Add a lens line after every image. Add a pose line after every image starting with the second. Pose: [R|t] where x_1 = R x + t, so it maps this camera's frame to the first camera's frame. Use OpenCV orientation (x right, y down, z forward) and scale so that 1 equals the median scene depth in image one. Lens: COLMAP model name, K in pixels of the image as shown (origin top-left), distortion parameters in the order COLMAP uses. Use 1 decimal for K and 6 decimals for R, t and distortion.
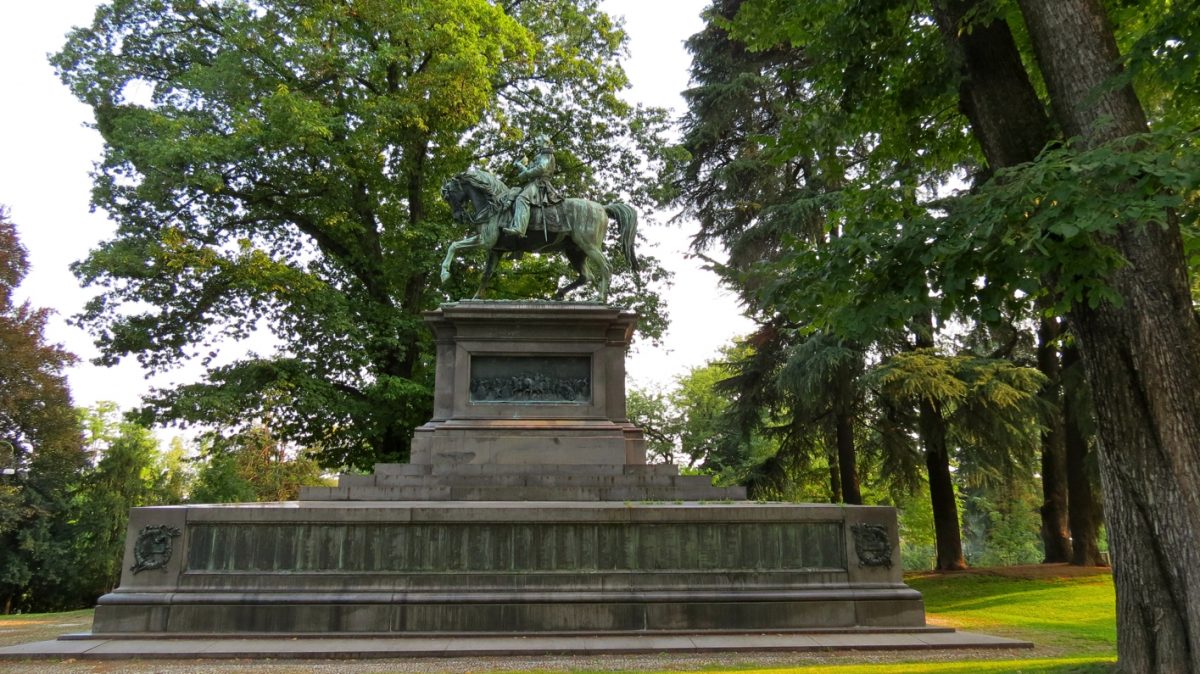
lens RADIAL K [[868.5, 0, 600.0], [0, 868.5, 337.0], [0, 0, 1]] dist [-0.032018, -0.000346]
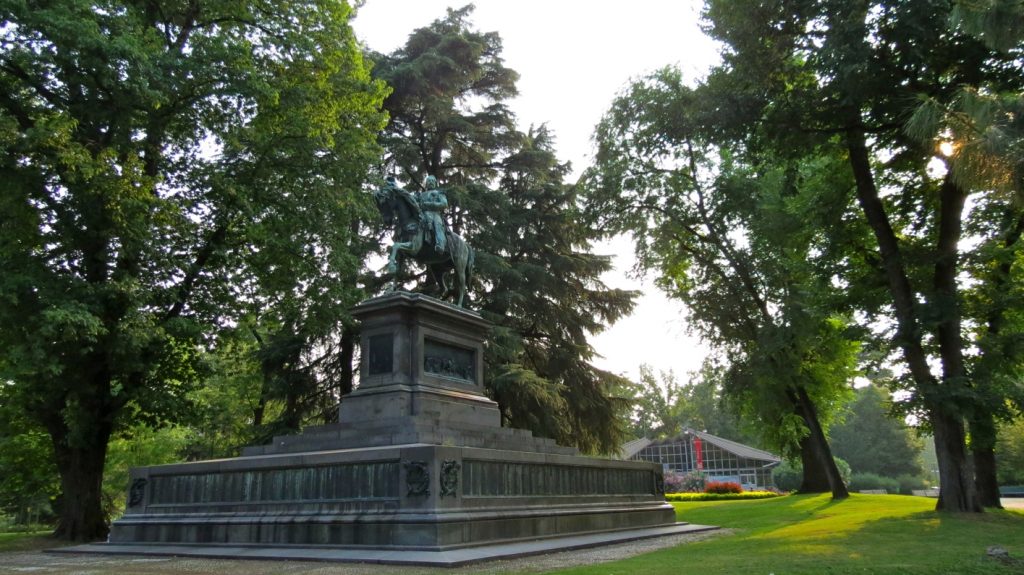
lens RADIAL K [[741.2, 0, 512.0], [0, 741.2, 287.5], [0, 0, 1]] dist [-0.032018, -0.000346]
pose [[0.576189, 0.224911, 0.785762, -0.932503], [-0.206521, 0.970259, -0.126282, 0.059786], [-0.790794, -0.089514, 0.605501, 0.188593]]
